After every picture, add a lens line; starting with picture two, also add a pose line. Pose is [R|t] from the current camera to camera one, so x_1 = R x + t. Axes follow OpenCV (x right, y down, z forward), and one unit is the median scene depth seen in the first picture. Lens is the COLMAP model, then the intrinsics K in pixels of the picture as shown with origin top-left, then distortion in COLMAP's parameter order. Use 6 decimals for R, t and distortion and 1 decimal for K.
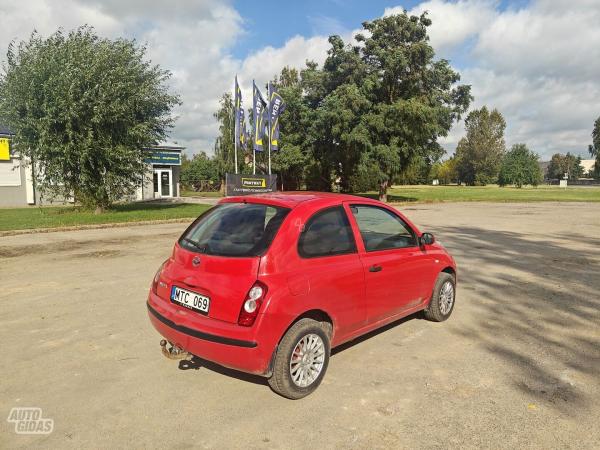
lens RADIAL K [[413.0, 0, 303.6], [0, 413.0, 222.8], [0, 0, 1]] dist [0.006885, -0.005455]
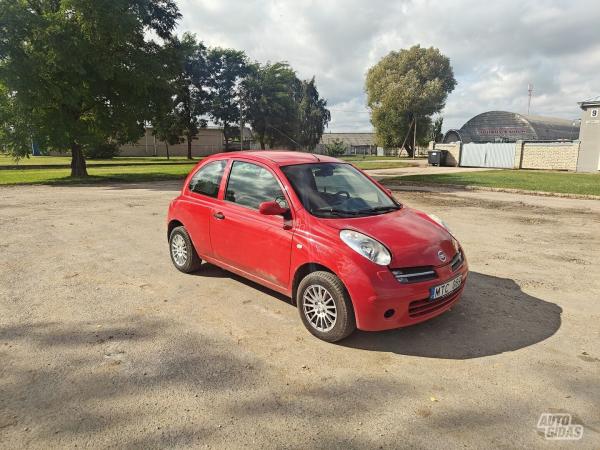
lens RADIAL K [[413.0, 0, 298.3], [0, 413.0, 223.5], [0, 0, 1]] dist [0.006885, -0.005455]
pose [[-0.077611, 0.175202, -0.981469, 0.228540], [-0.100522, 0.978046, 0.182540, -0.018014], [0.991903, 0.112826, -0.058296, 0.225270]]
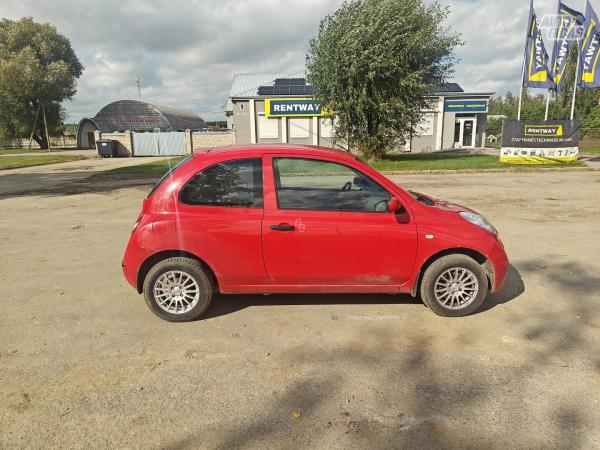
lens RADIAL K [[413.0, 0, 301.0], [0, 413.0, 227.1], [0, 0, 1]] dist [0.006885, -0.005455]
pose [[0.700936, 0.140885, -0.699171, 0.149519], [-0.049945, 0.987586, 0.148930, -0.005575], [0.711473, -0.069470, 0.699271, 0.065098]]
